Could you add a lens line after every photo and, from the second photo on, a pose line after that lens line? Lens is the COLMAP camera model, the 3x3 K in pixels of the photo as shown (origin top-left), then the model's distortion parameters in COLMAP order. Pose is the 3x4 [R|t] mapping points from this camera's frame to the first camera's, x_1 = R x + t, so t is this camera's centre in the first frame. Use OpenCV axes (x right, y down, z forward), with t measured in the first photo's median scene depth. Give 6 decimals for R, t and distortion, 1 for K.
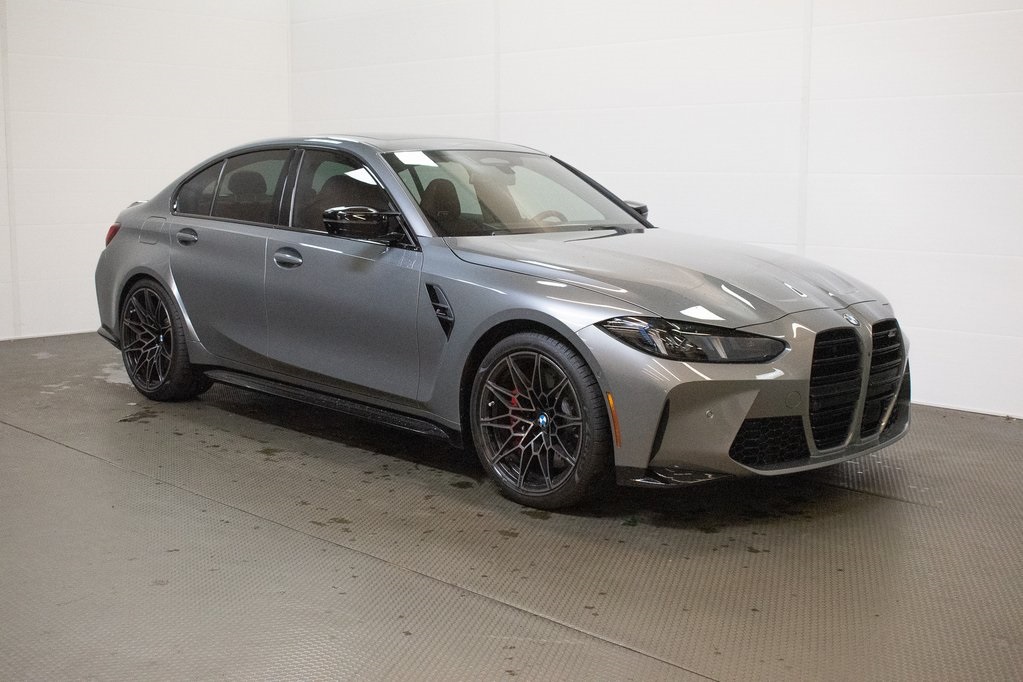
lens RADIAL K [[1122.3, 0, 511.5], [0, 1122.3, 341.0], [0, 0, 1]] dist [0.004260, 0.000993]
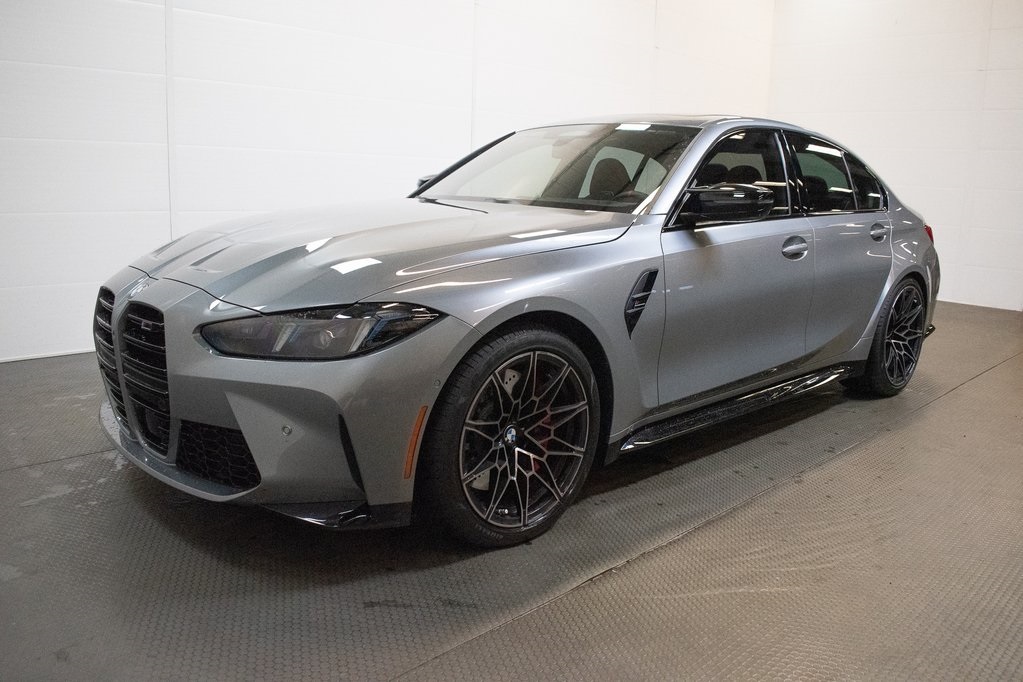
lens RADIAL K [[770.1, 0, 511.5], [0, 770.1, 341.0], [0, 0, 1]] dist [-0.078492, 0.001782]
pose [[0.044445, -0.269803, 0.961889, -0.478522], [0.169650, 0.950894, 0.258880, -0.134069], [-0.984502, 0.151679, 0.088034, 0.941350]]
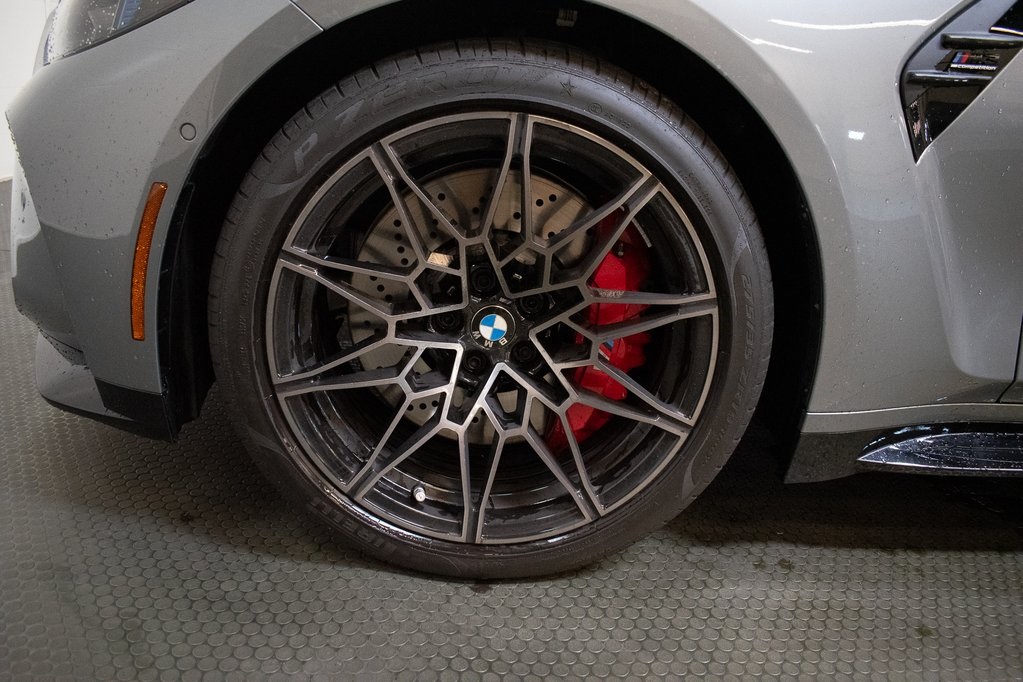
lens RADIAL K [[770.1, 0, 511.5], [0, 770.1, 341.0], [0, 0, 1]] dist [-0.078492, 0.001782]
pose [[0.688803, -0.263184, 0.675489, -0.123447], [0.129969, 0.961509, 0.242092, 0.019174], [-0.713203, -0.078961, 0.696496, 0.836706]]
